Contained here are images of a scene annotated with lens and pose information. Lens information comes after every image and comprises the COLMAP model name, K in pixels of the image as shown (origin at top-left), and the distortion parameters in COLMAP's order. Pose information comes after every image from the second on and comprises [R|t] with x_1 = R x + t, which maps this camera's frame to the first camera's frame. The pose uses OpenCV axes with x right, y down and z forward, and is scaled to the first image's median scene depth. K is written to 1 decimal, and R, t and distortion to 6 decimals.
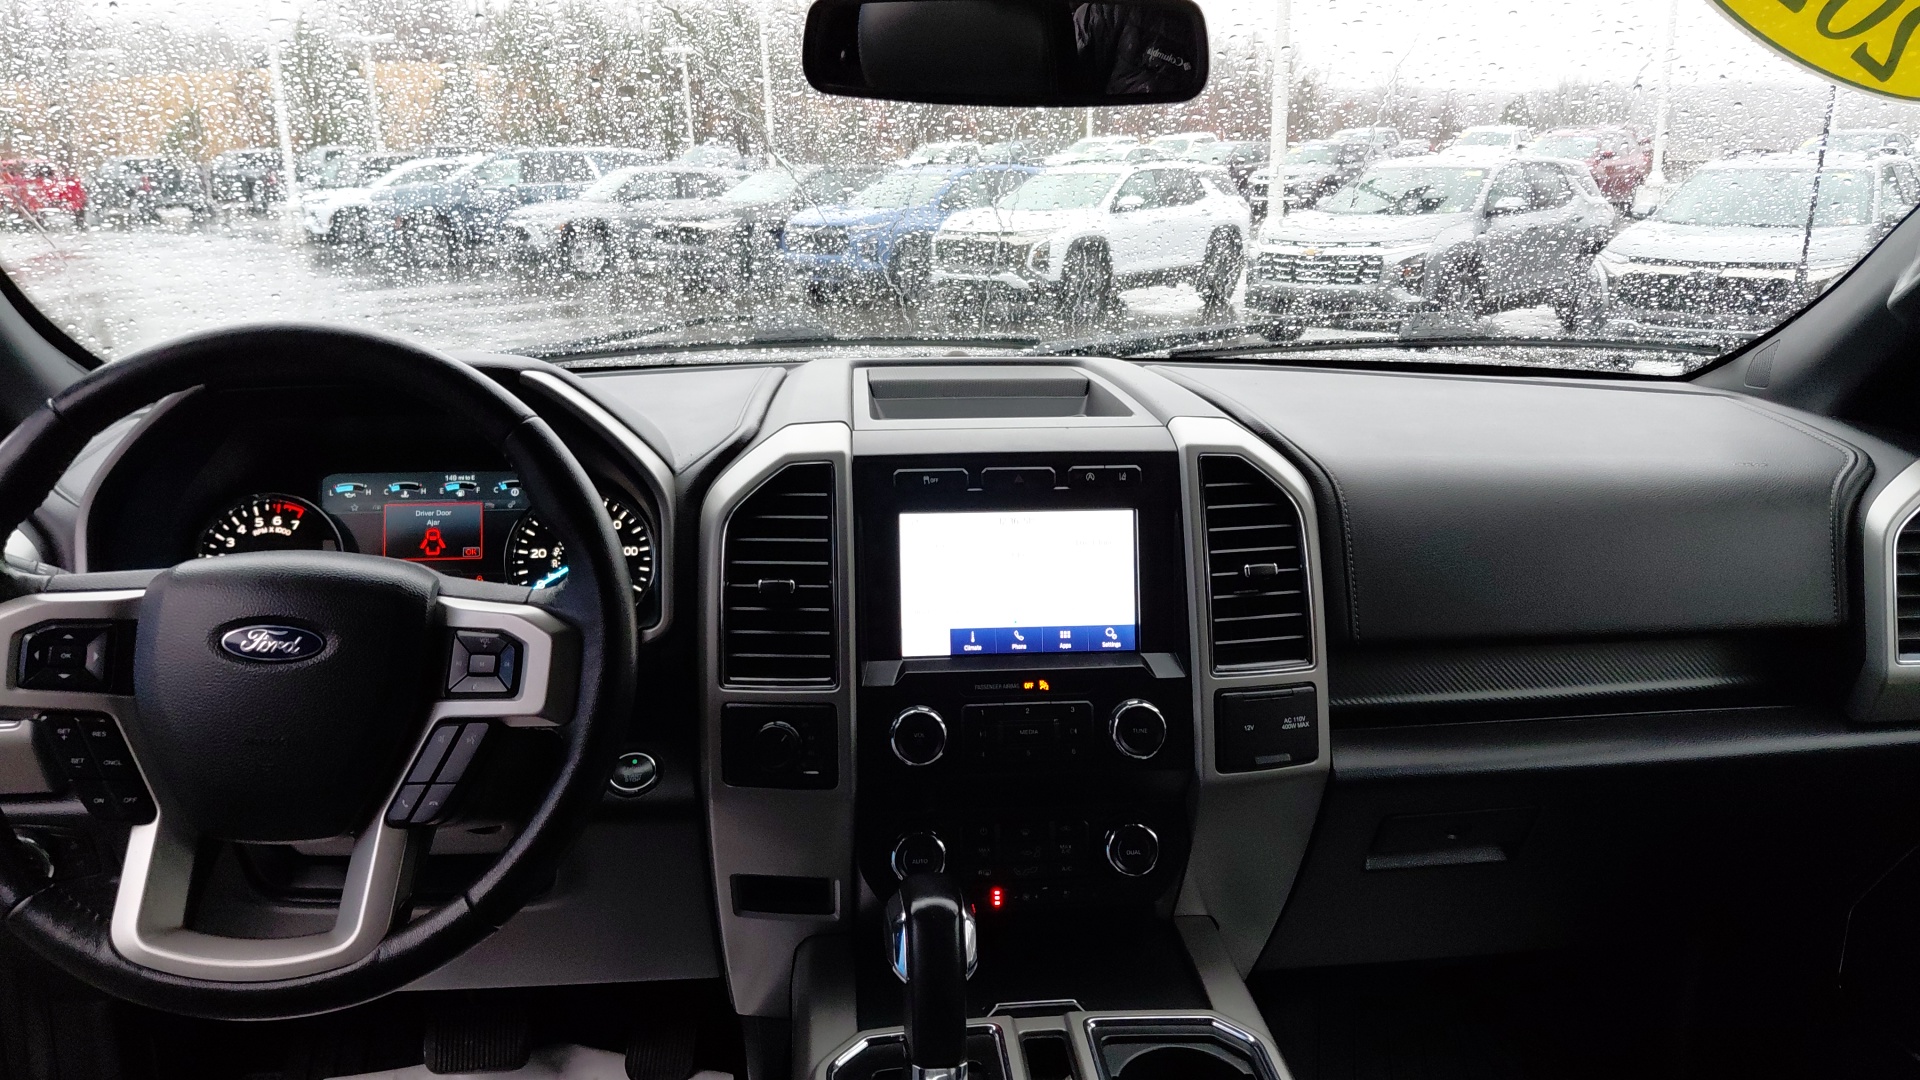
lens RADIAL K [[1403.4, 0, 973.7], [0, 1403.4, 514.1], [0, 0, 1]] dist [0.020089, -0.038612]
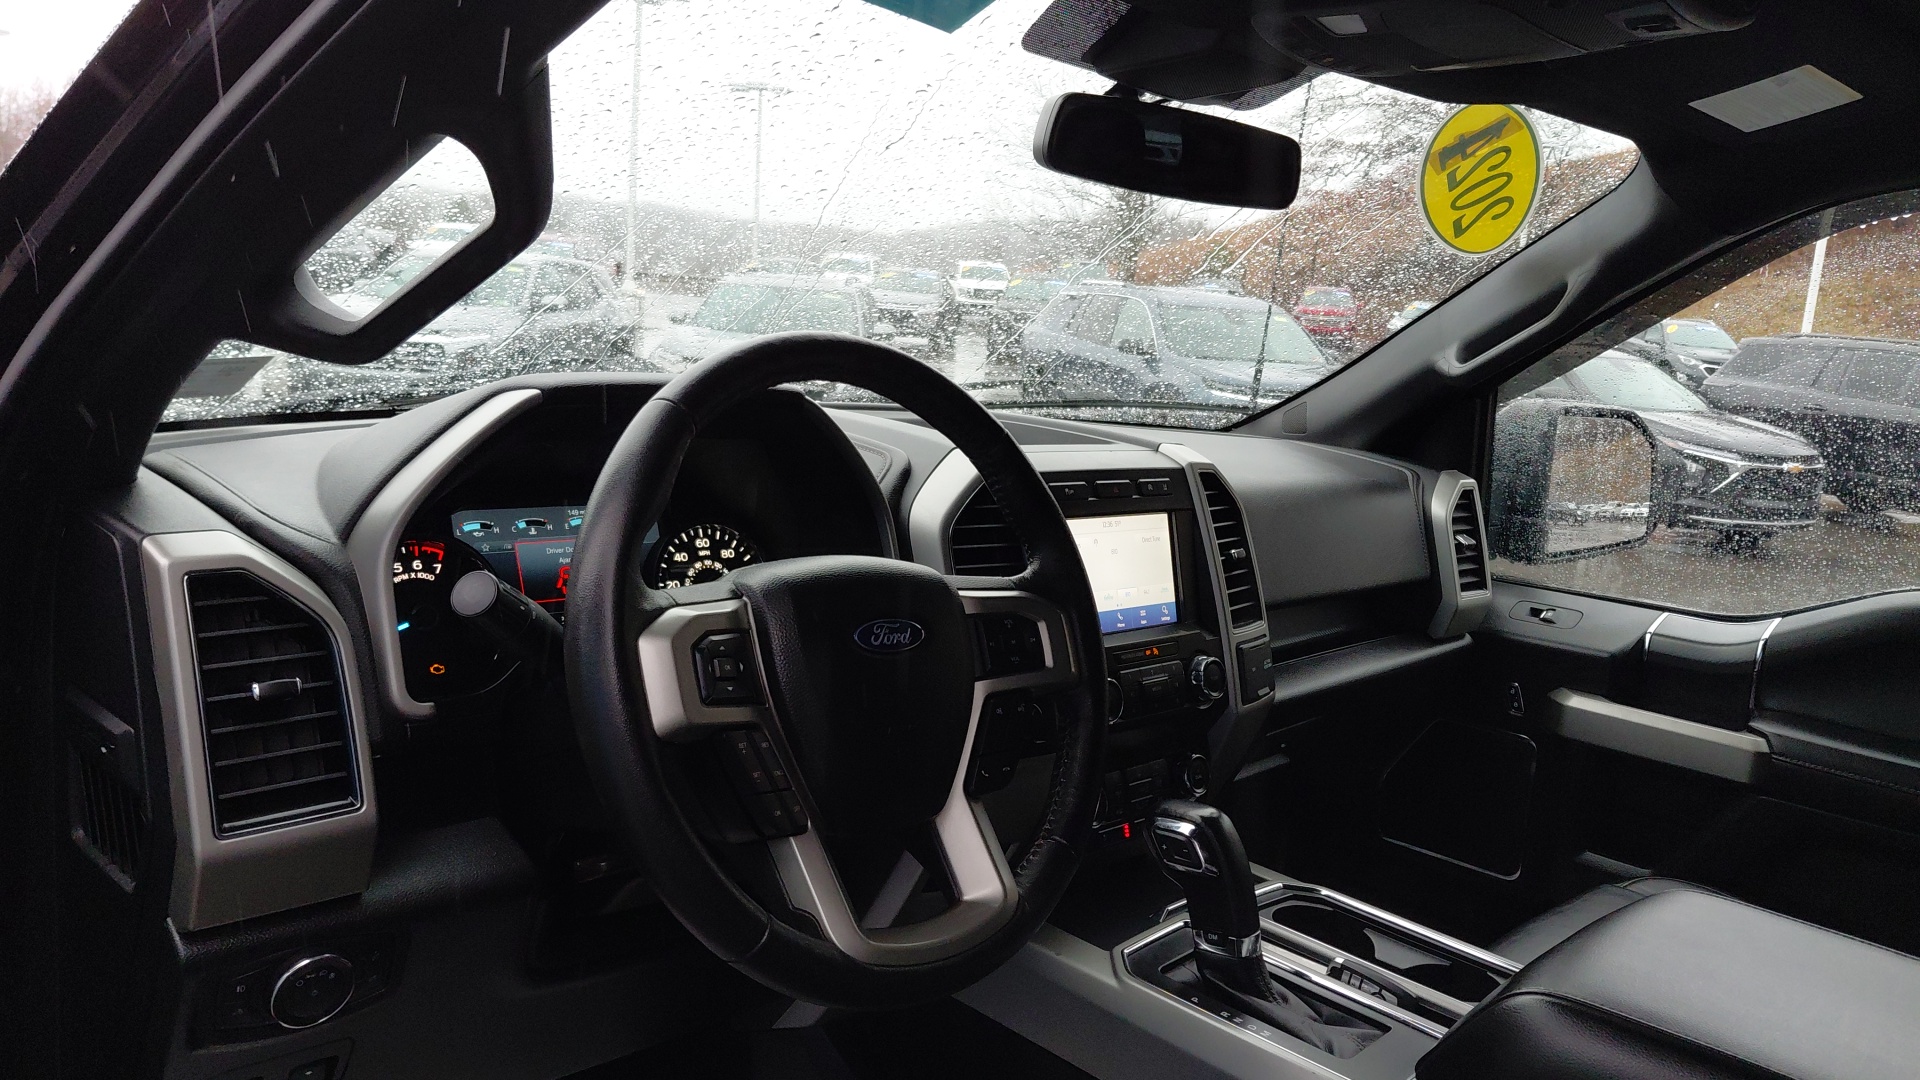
lens RADIAL K [[1403.4, 0, 1001.8], [0, 1403.4, 548.3], [0, 0, 1]] dist [0.020089, -0.038612]
pose [[0.758213, -0.047737, 0.650256, -0.811797], [0.076597, 0.996932, -0.016127, 0.037024], [-0.647491, 0.062036, 0.759544, 0.118538]]
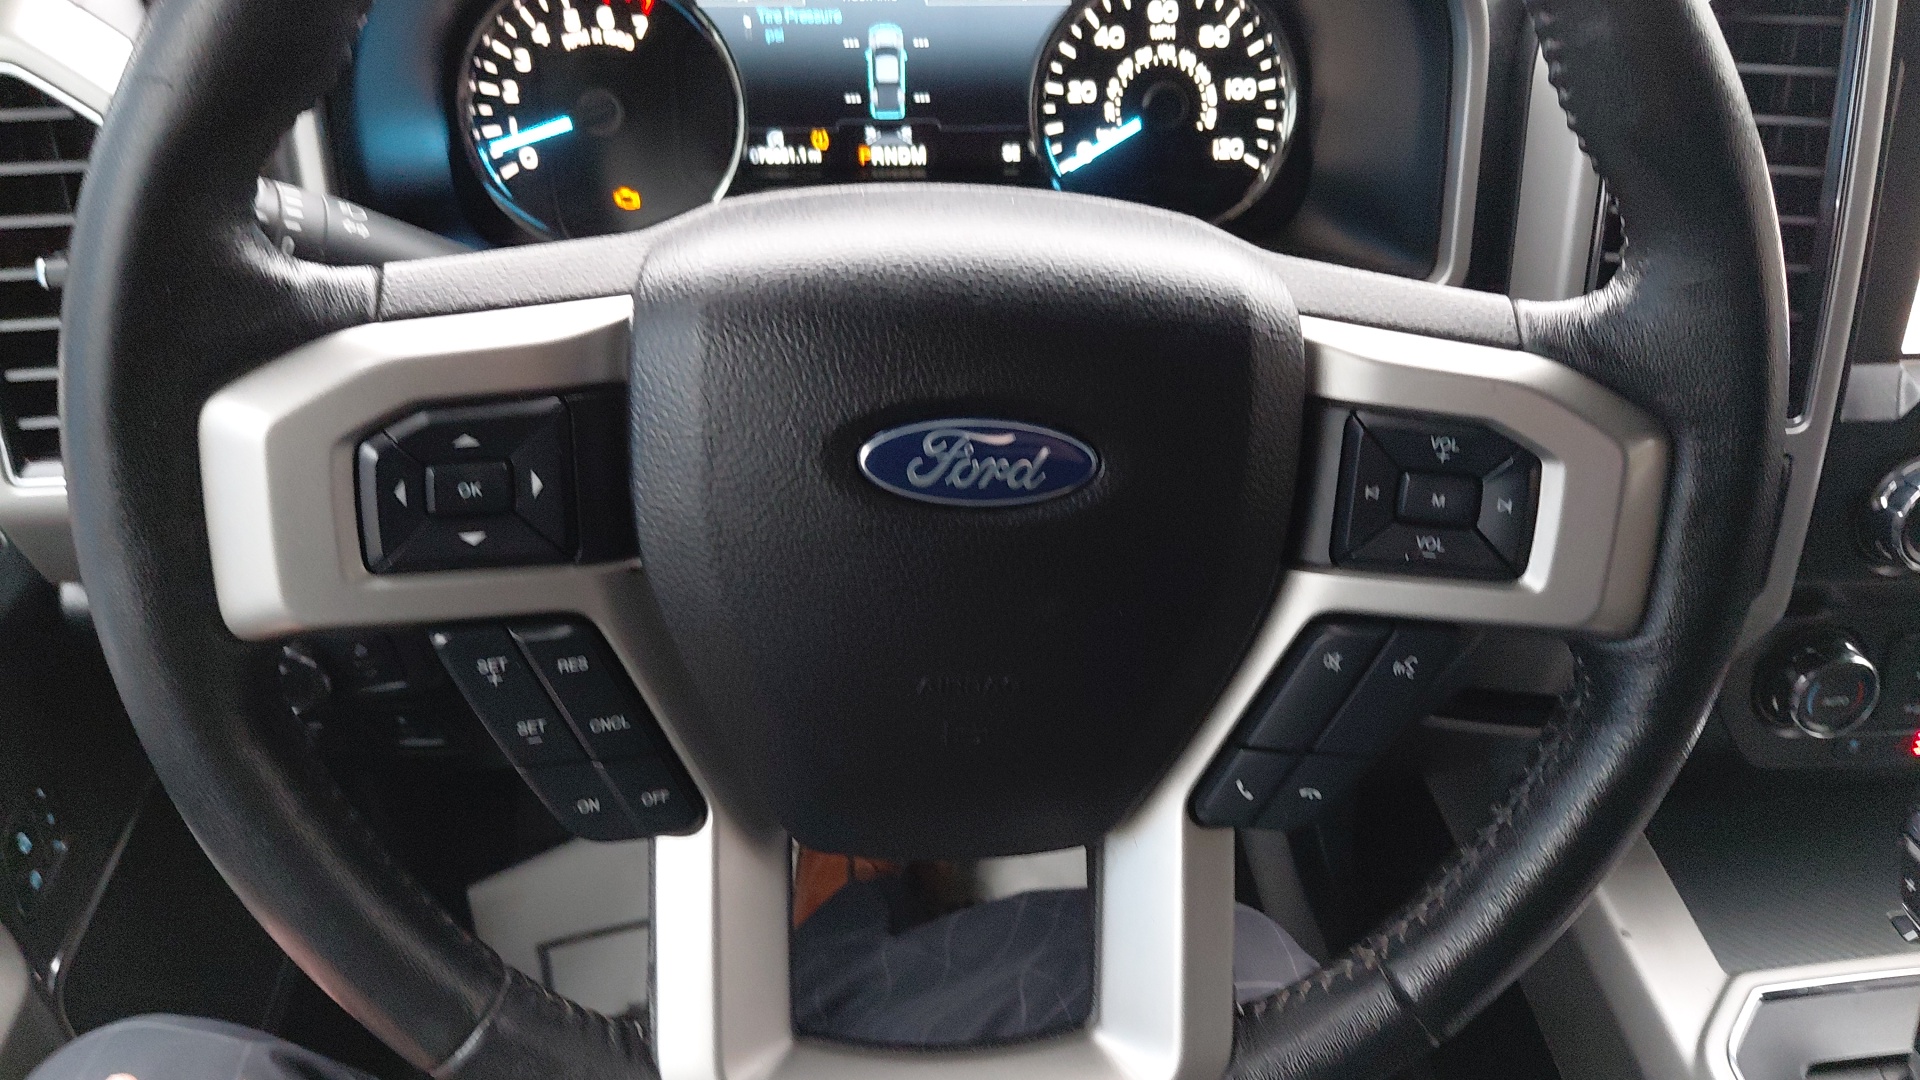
lens RADIAL K [[1403.4, 0, 960.5], [0, 1403.4, 540.8], [0, 0, 1]] dist [0.020089, -0.038612]
pose [[0.999586, 0.028418, -0.004400, -0.369167], [-0.024095, 0.911192, 0.411278, -0.037470], [0.015697, -0.411002, 0.911499, 0.464824]]
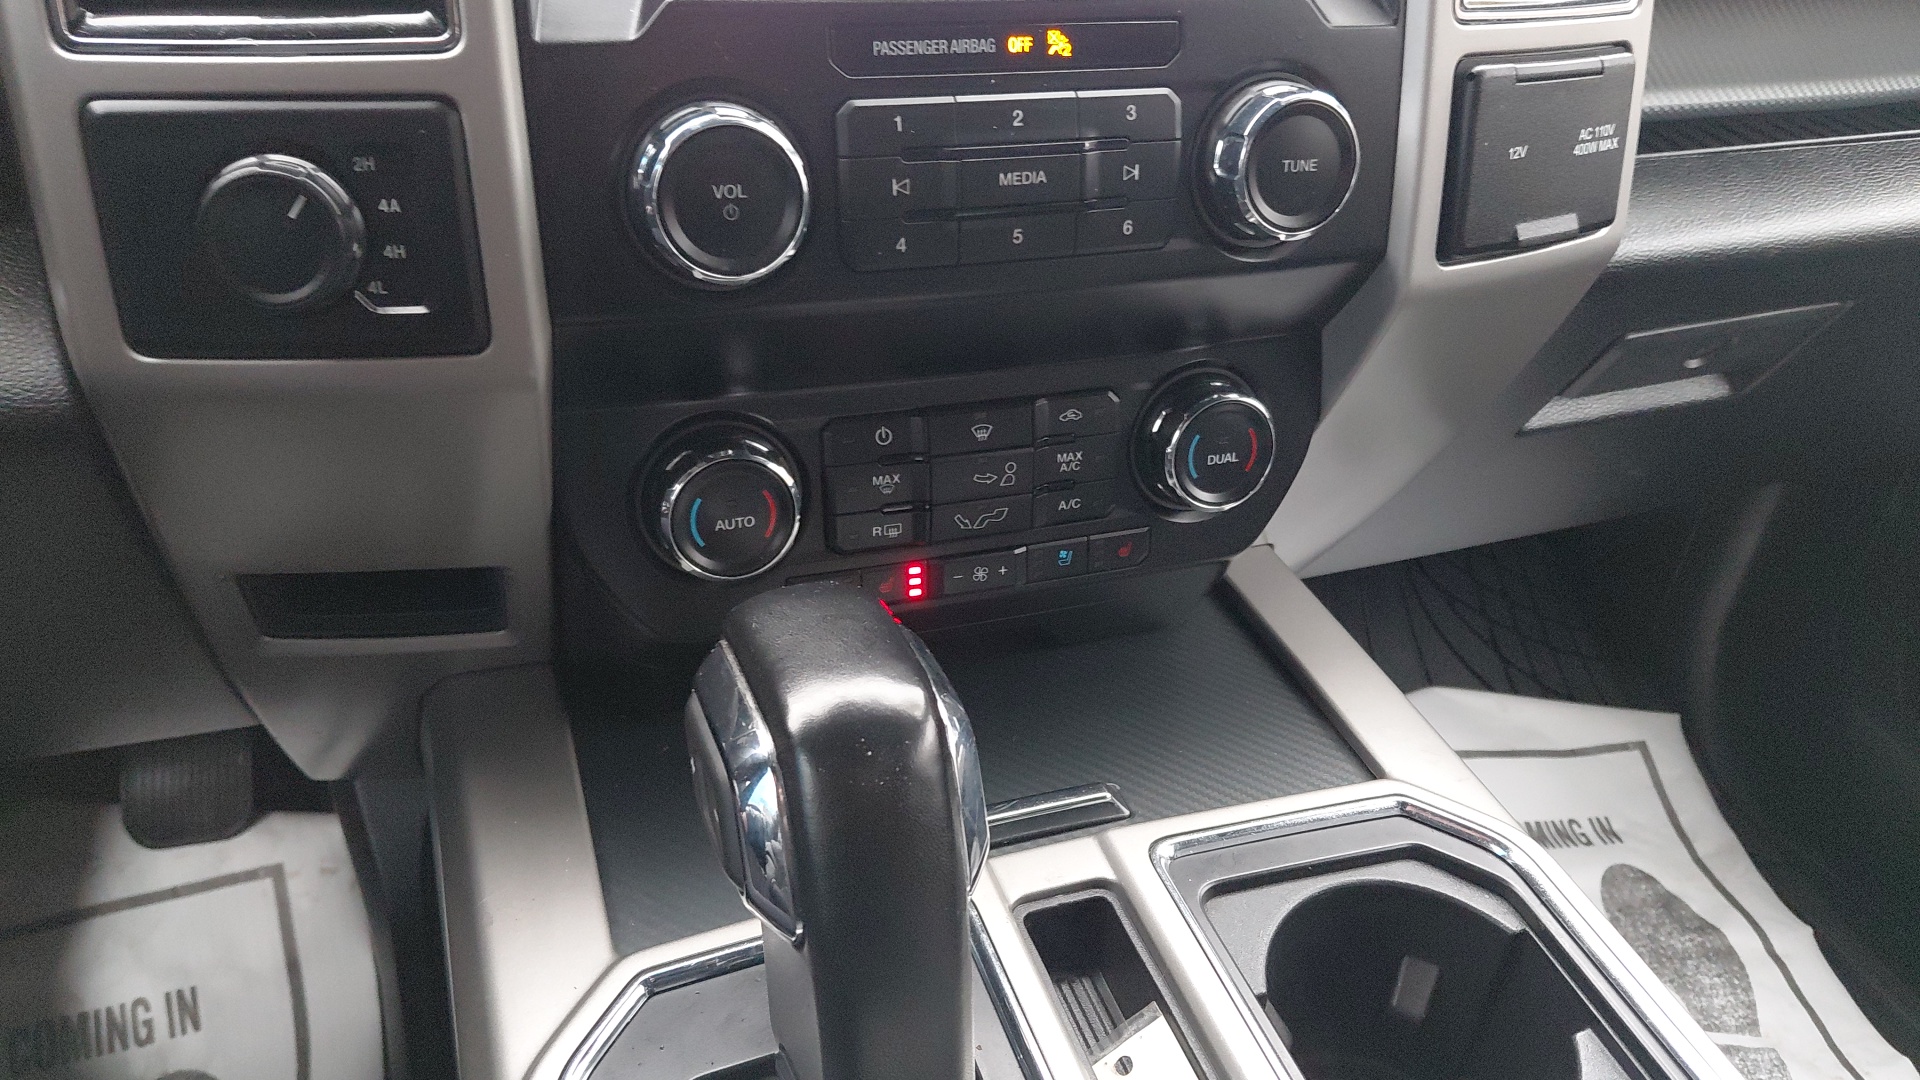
lens RADIAL K [[1403.4, 0, 959.4], [0, 1403.4, 537.6], [0, 0, 1]] dist [0.020089, -0.038612]
pose [[0.968617, -0.086148, 0.233151, -0.065361], [-0.003869, 0.932677, 0.360692, 0.102981], [-0.248527, -0.350274, 0.903074, 0.592614]]
